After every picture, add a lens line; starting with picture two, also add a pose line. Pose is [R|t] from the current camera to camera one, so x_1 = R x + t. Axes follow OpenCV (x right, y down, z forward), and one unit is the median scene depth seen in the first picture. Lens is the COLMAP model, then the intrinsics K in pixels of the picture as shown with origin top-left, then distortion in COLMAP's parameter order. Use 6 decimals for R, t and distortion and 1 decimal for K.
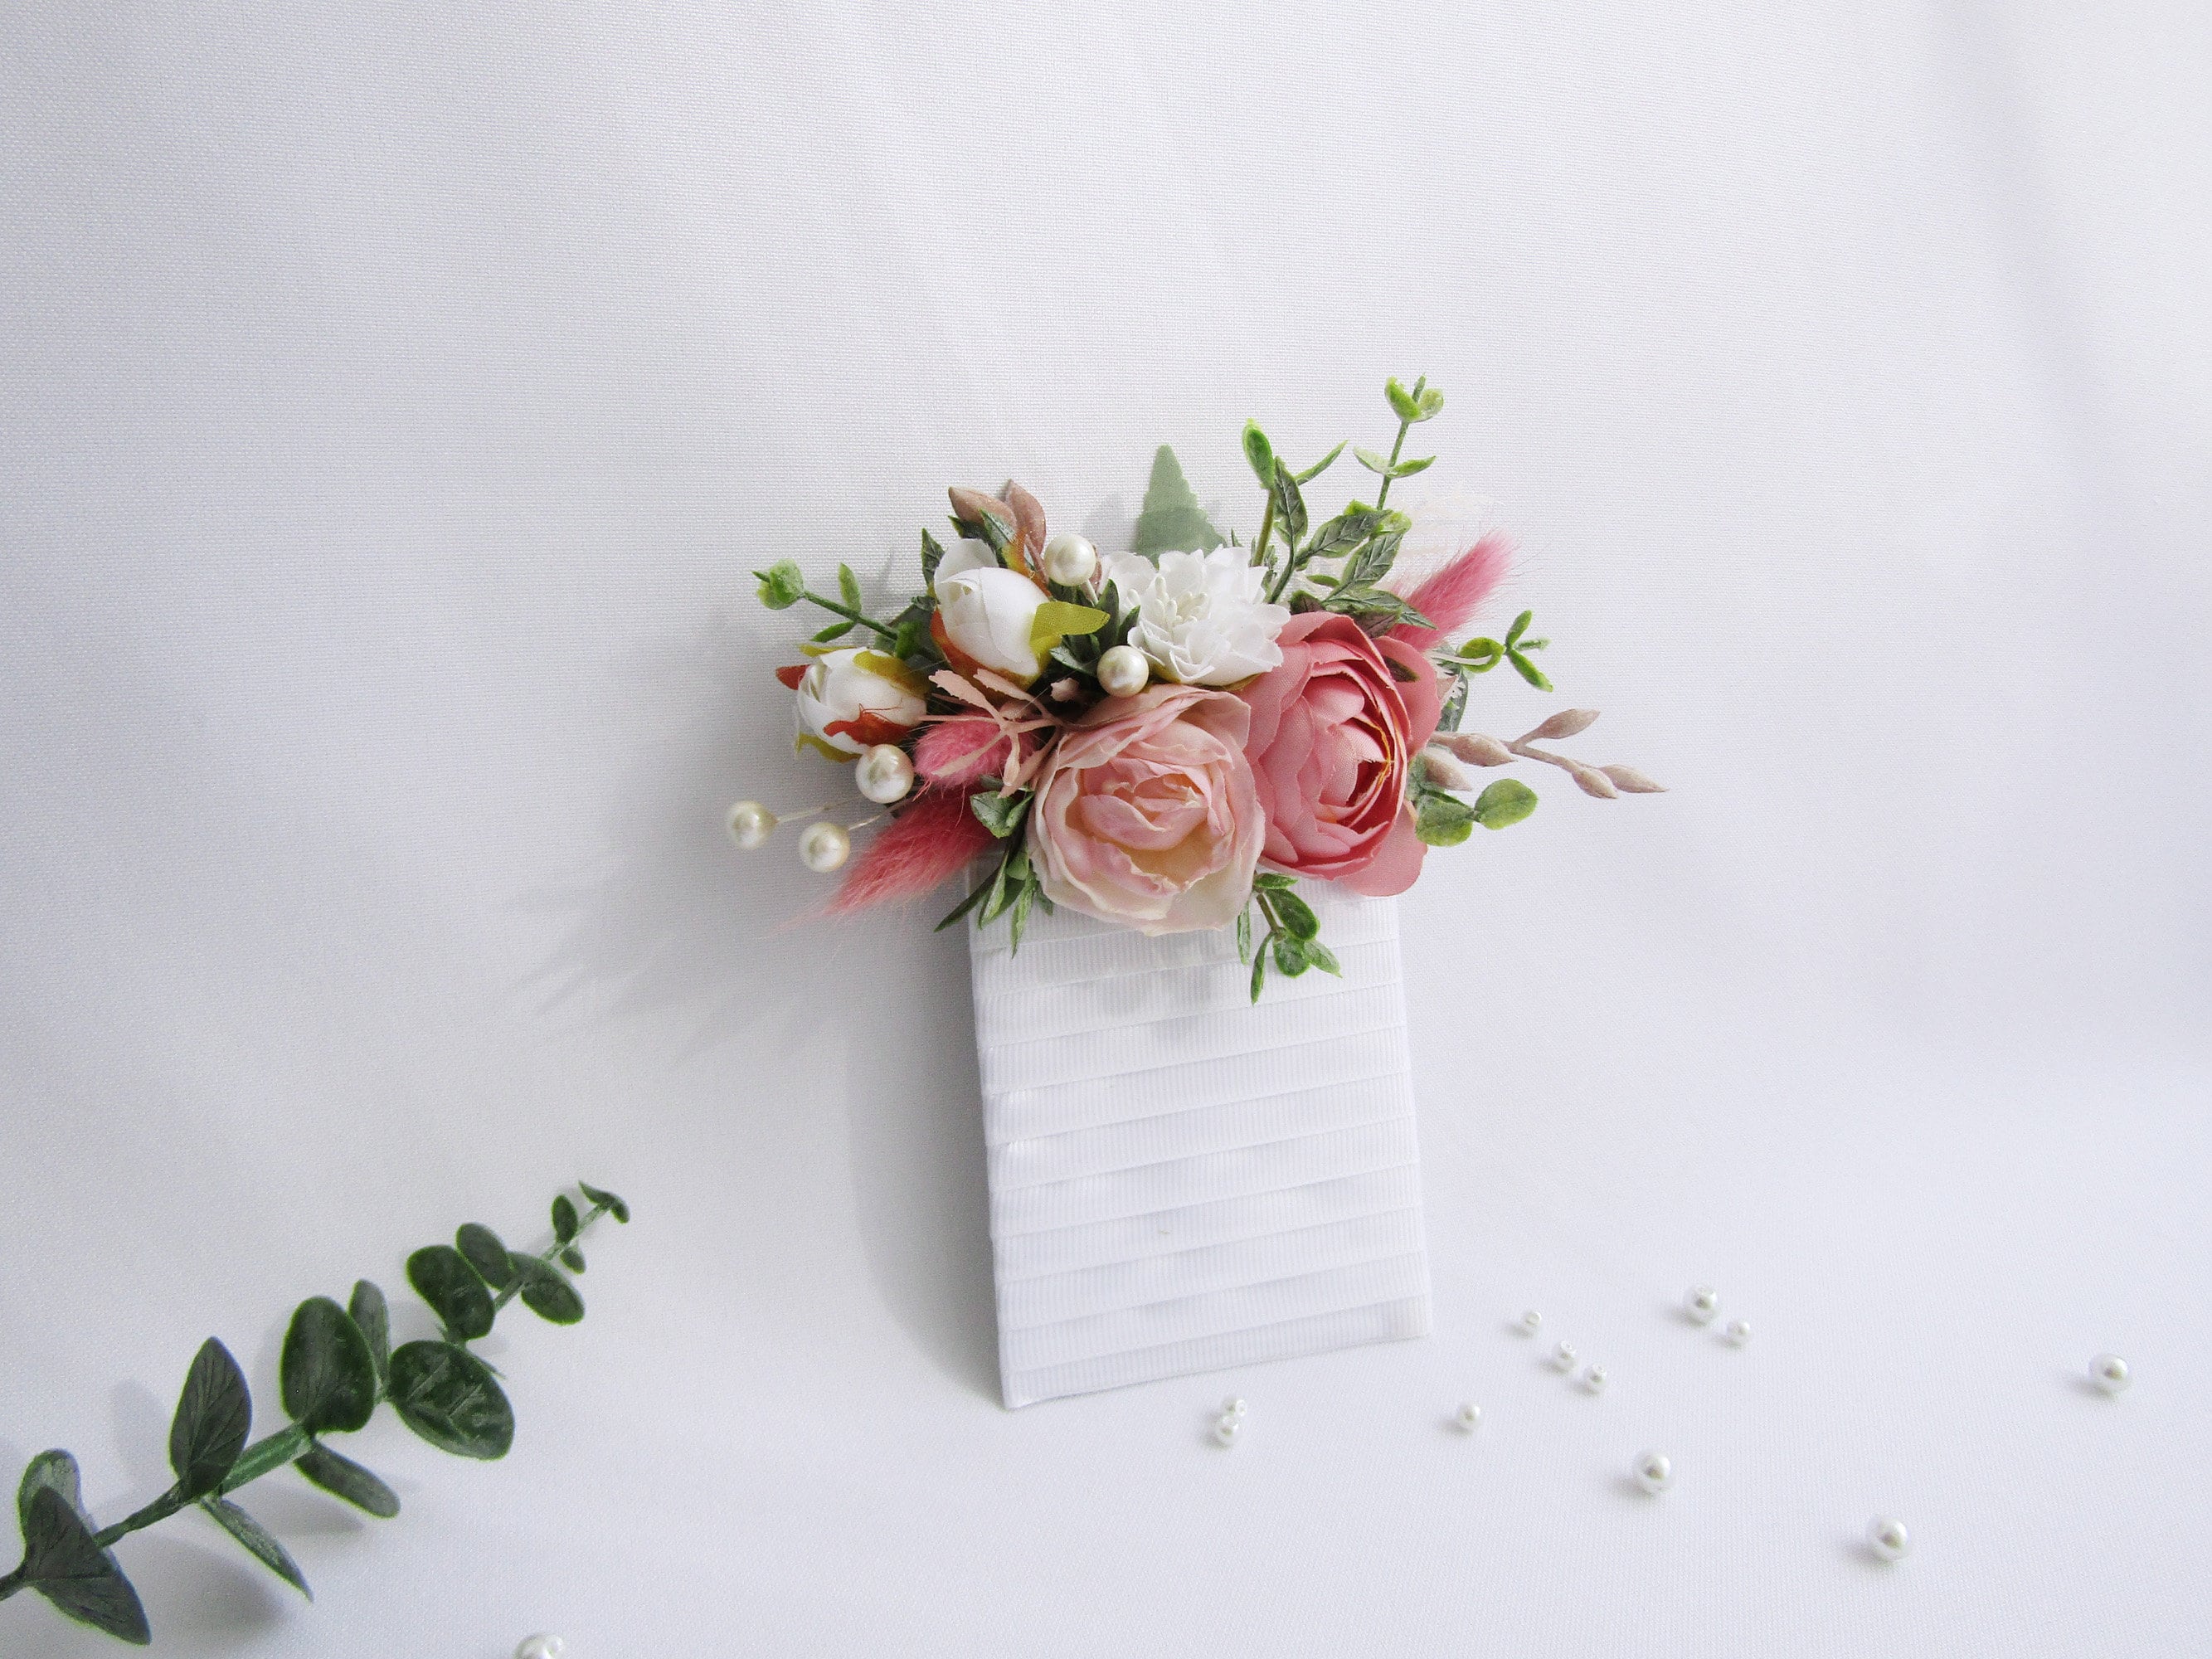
lens RADIAL K [[1609.5, 0, 1106.0], [0, 1609.5, 829.5], [0, 0, 1]] dist [0.002438, 0.000020]
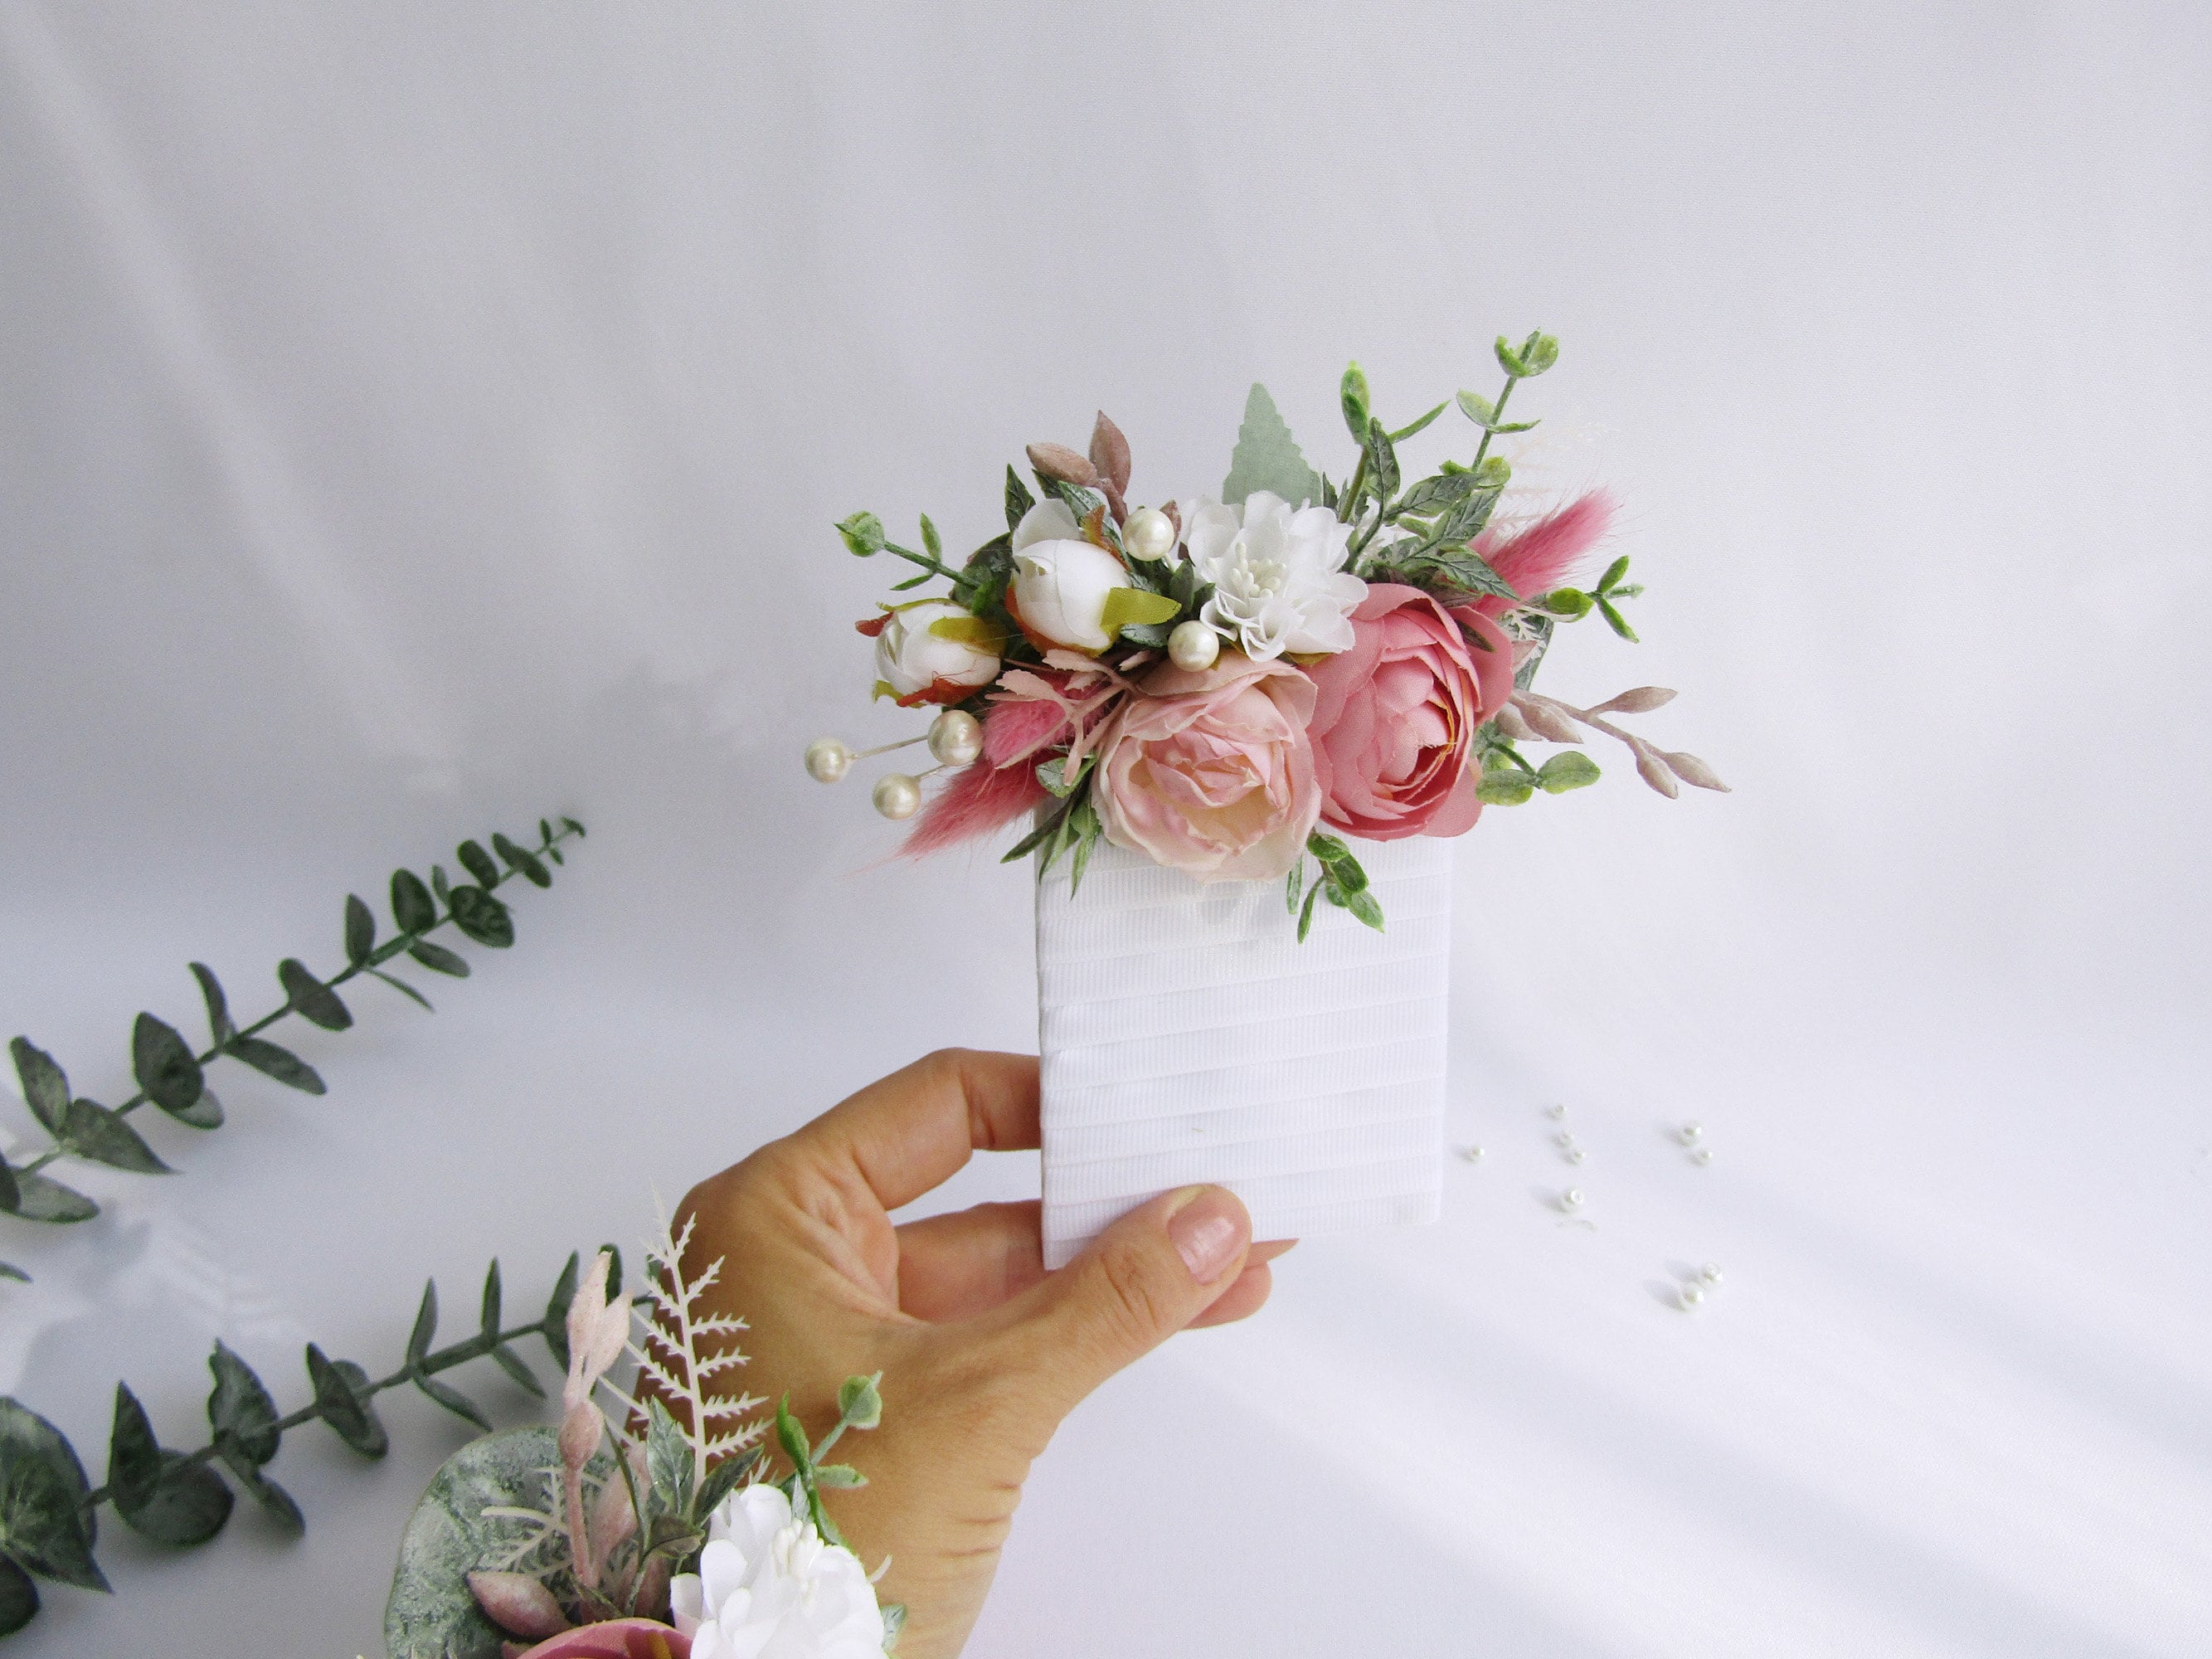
lens RADIAL K [[1609.5, 0, 1106.0], [0, 1609.5, 829.5], [0, 0, 1]] dist [0.002438, 0.000020]
pose [[0.994653, 0.078873, -0.066664, 0.031203], [-0.058538, 0.962401, 0.265251, -0.244789], [0.085079, -0.259930, 0.961872, -0.005851]]
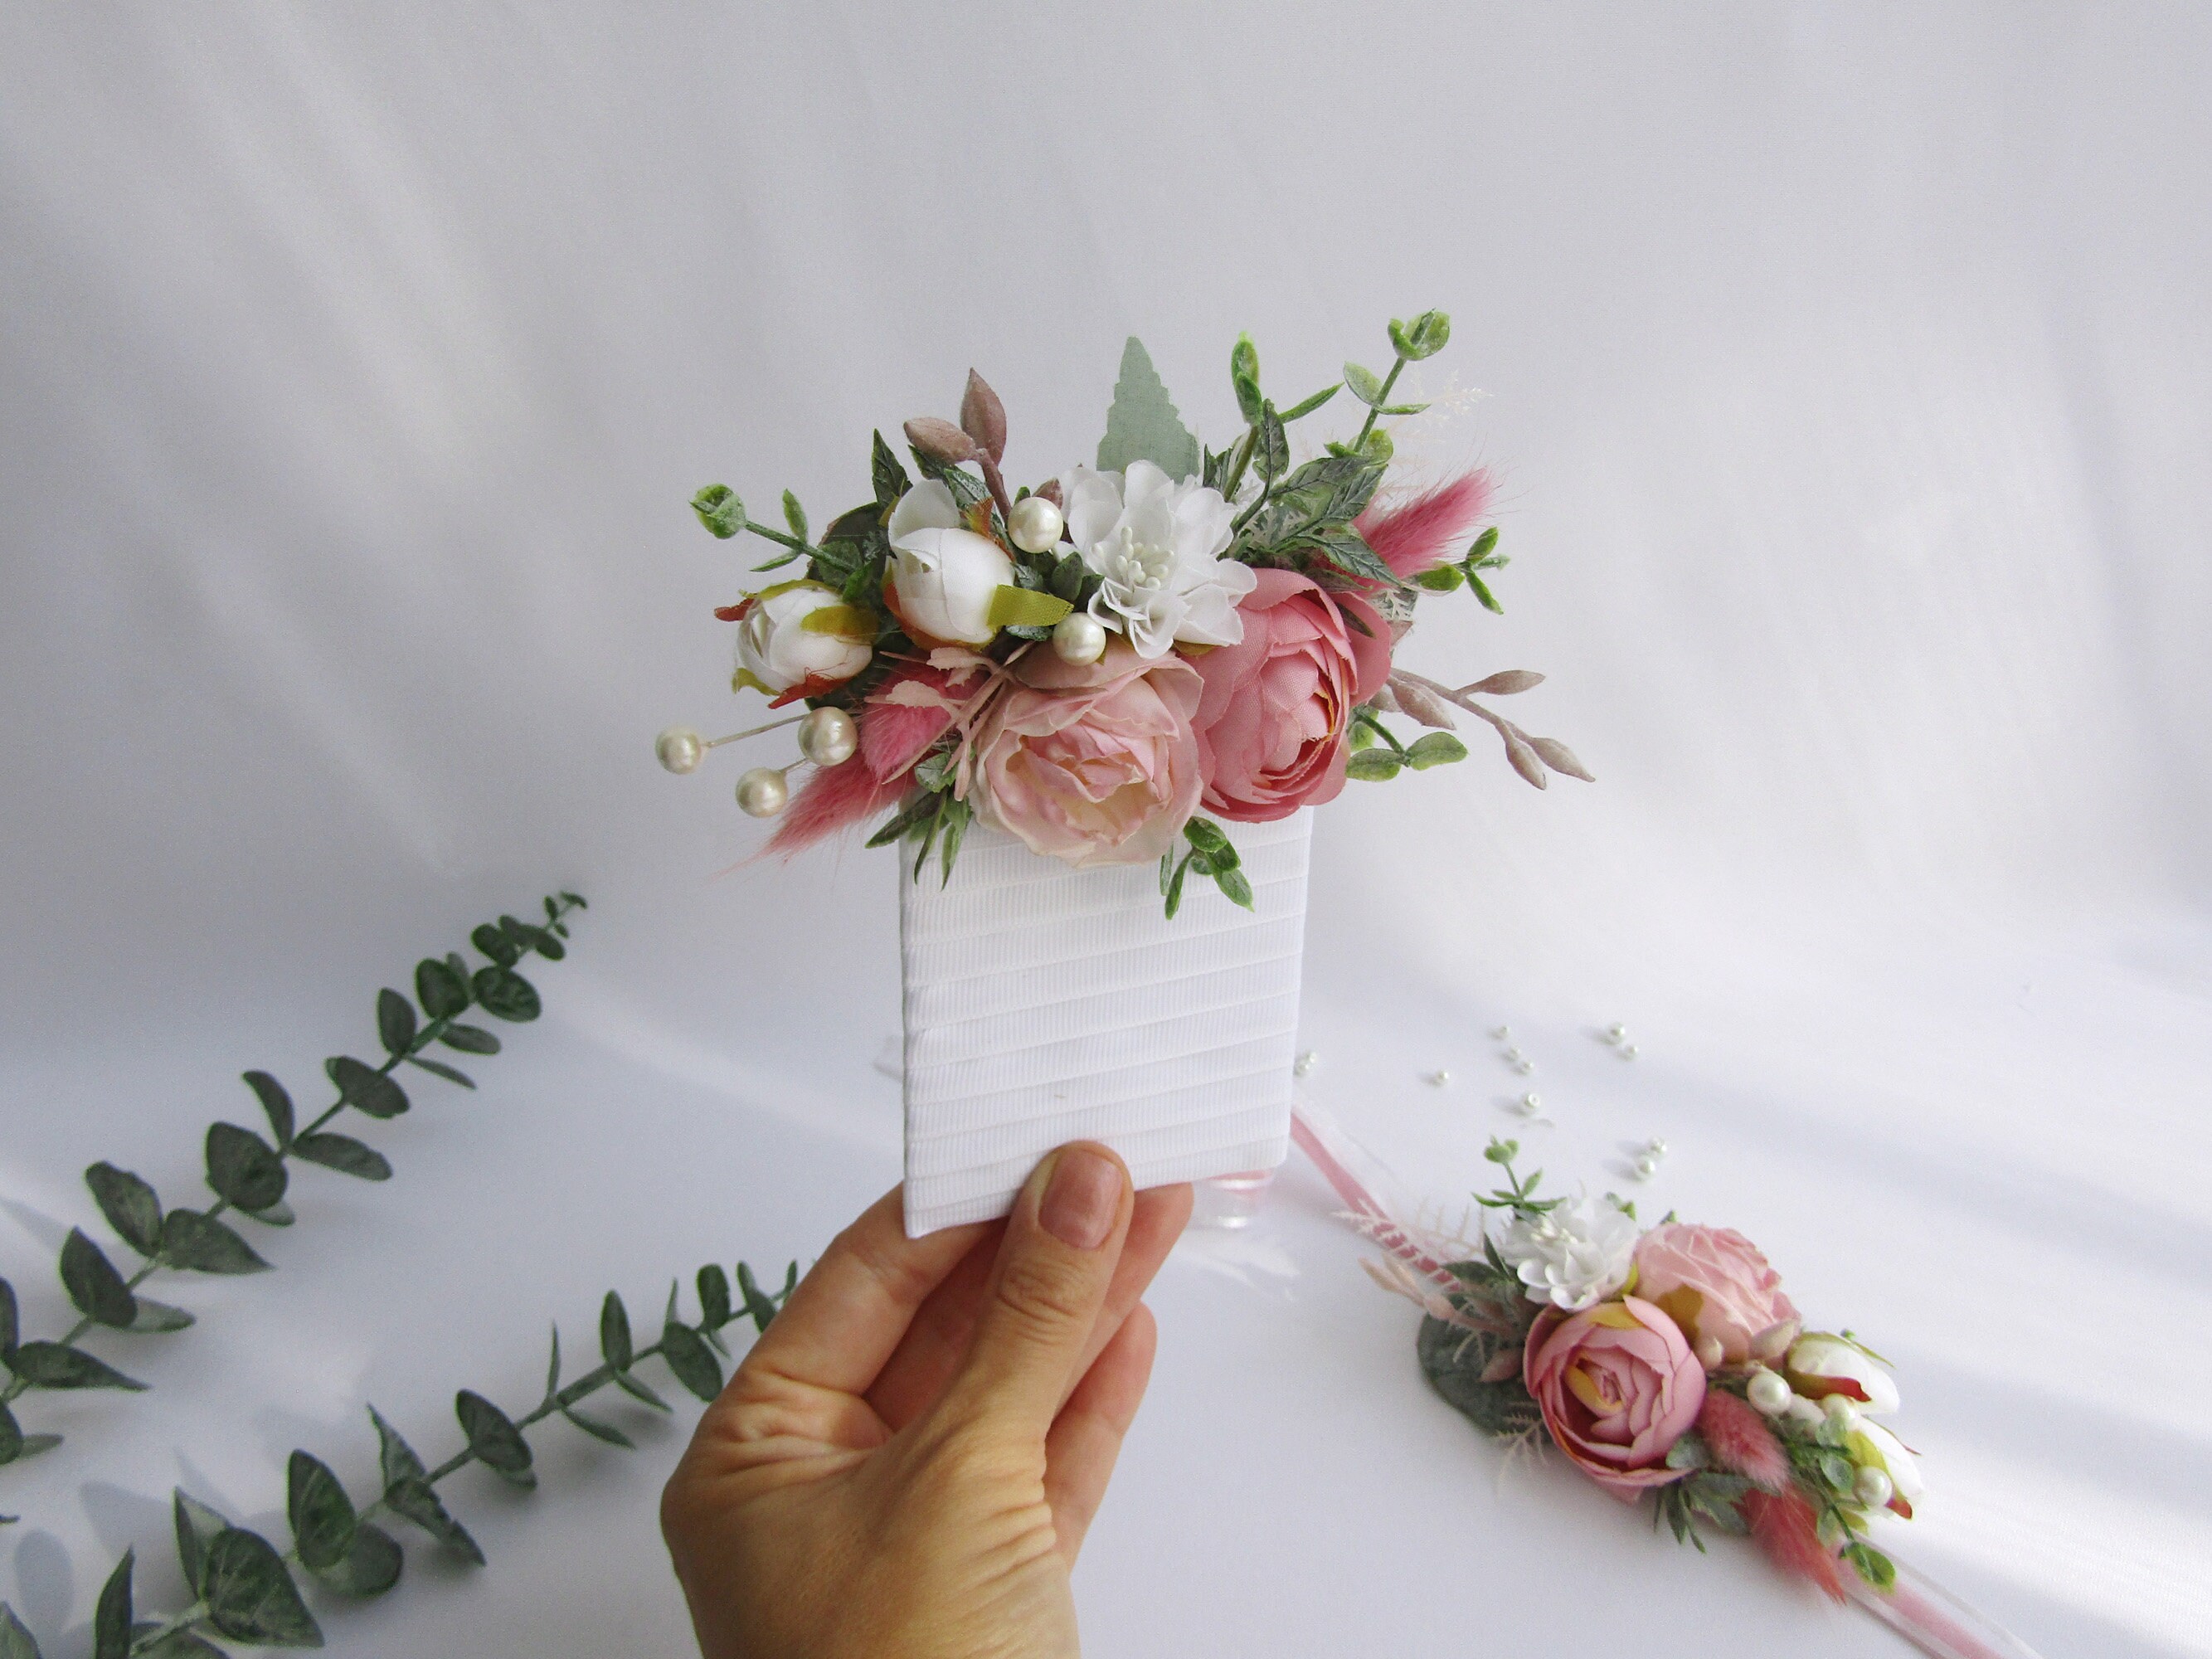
lens RADIAL K [[1609.5, 0, 1106.0], [0, 1609.5, 829.5], [0, 0, 1]] dist [0.002438, 0.000020]
pose [[0.991630, 0.074225, 0.105641, -0.065310], [-0.109095, 0.919300, 0.378134, -0.349560], [-0.069049, -0.386494, 0.919704, 0.064672]]
